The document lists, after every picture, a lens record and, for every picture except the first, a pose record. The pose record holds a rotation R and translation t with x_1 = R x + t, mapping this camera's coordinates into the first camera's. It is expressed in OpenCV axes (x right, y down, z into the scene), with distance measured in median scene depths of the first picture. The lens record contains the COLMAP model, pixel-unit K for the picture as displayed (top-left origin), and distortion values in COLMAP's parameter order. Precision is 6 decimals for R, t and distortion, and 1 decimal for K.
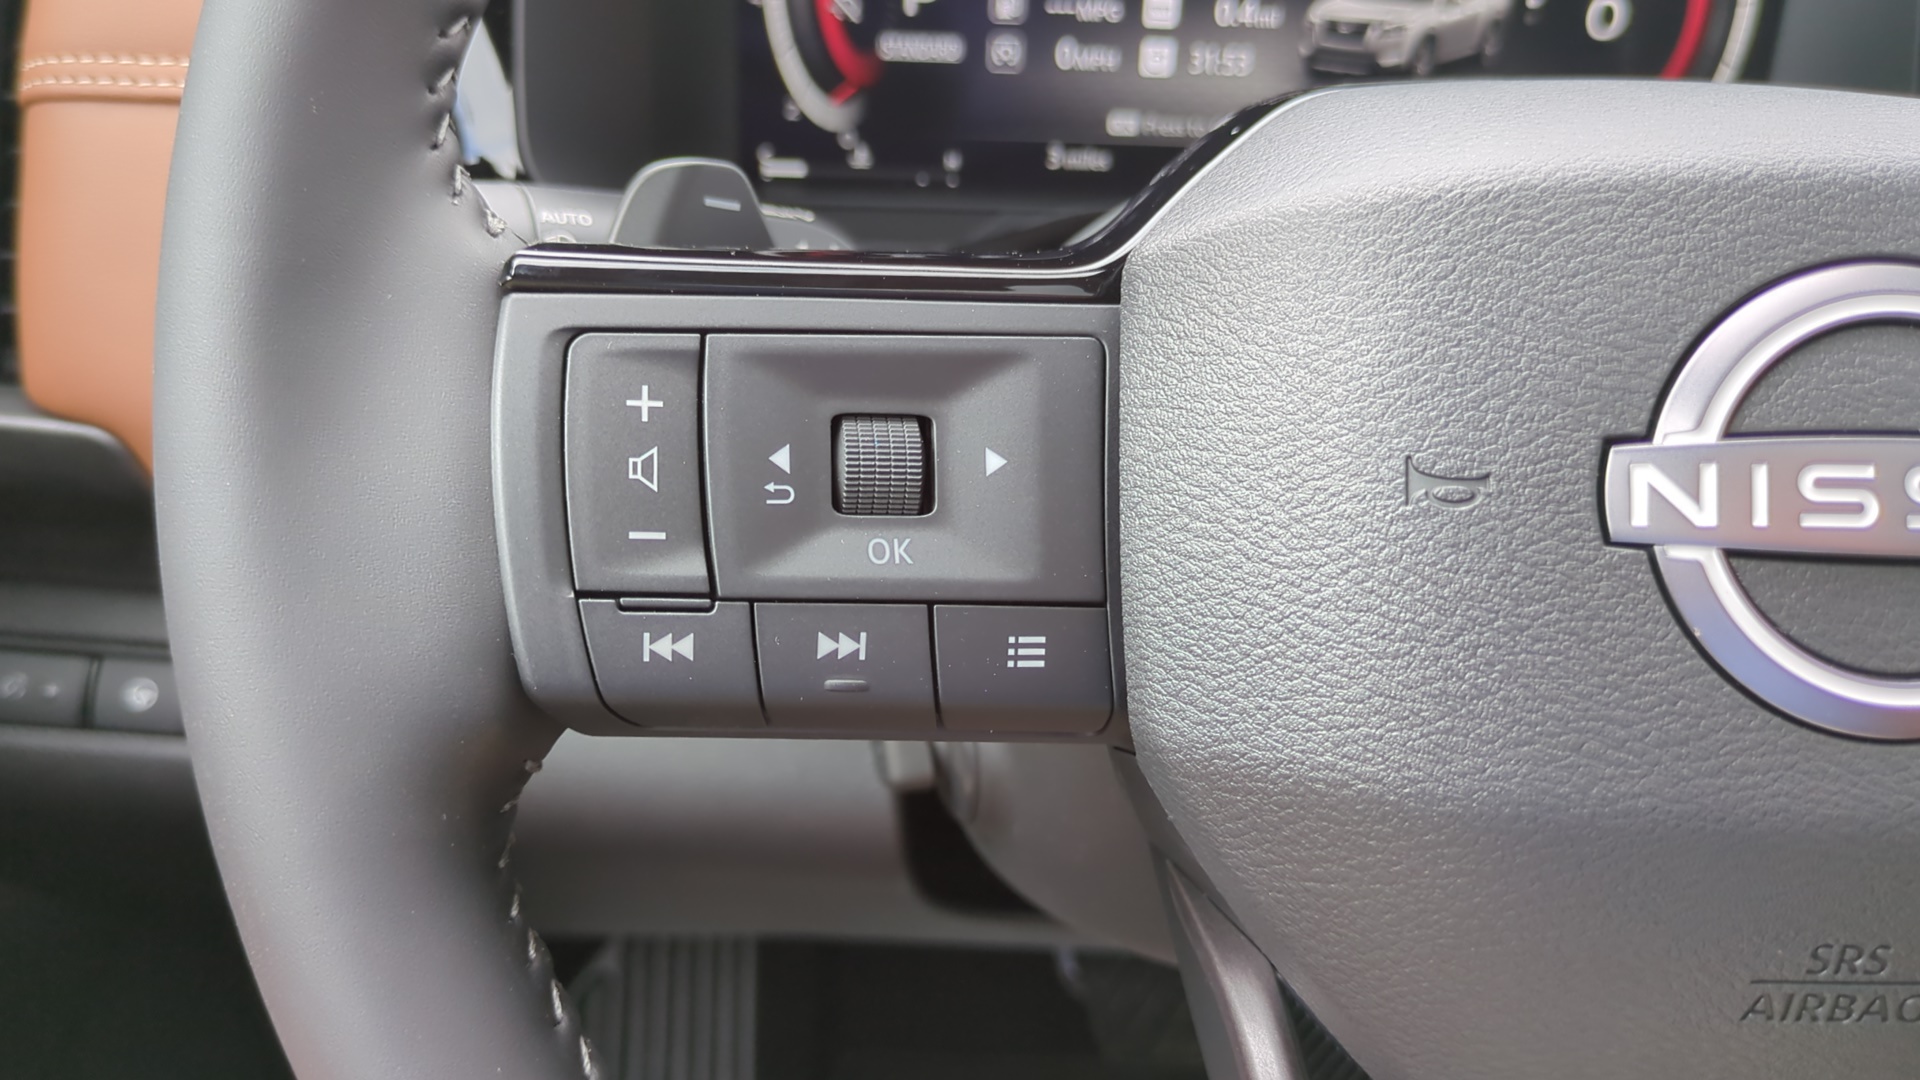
lens RADIAL K [[1640.0, 0, 984.3], [0, 1640.0, 545.9], [0, 0, 1]] dist [0.050776, -0.090348]
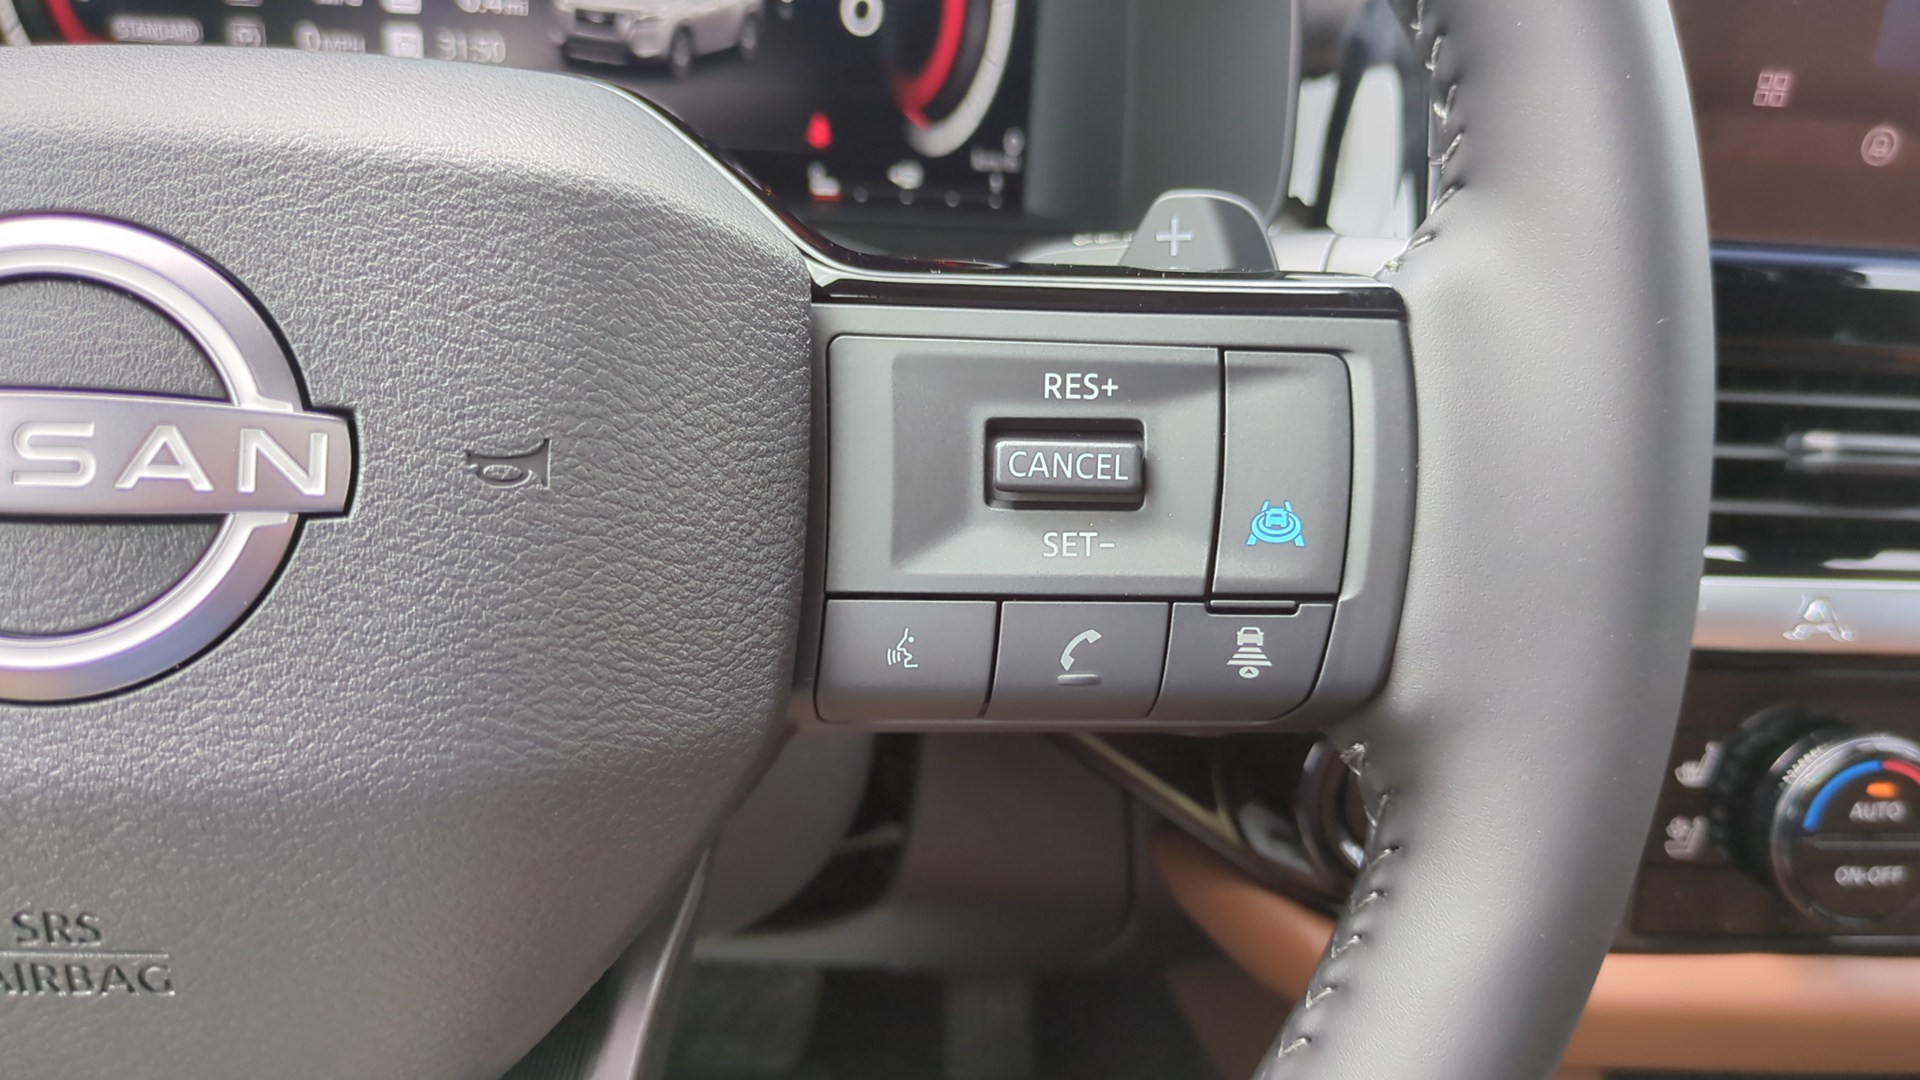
lens RADIAL K [[1640.0, 0, 958.5], [0, 1640.0, 531.9], [0, 0, 1]] dist [0.050776, -0.090348]
pose [[0.998776, 0.000490, 0.049452, 0.915794], [0.000188, 0.999906, -0.013707, 0.026544], [-0.049454, 0.013699, 0.998682, -0.008604]]
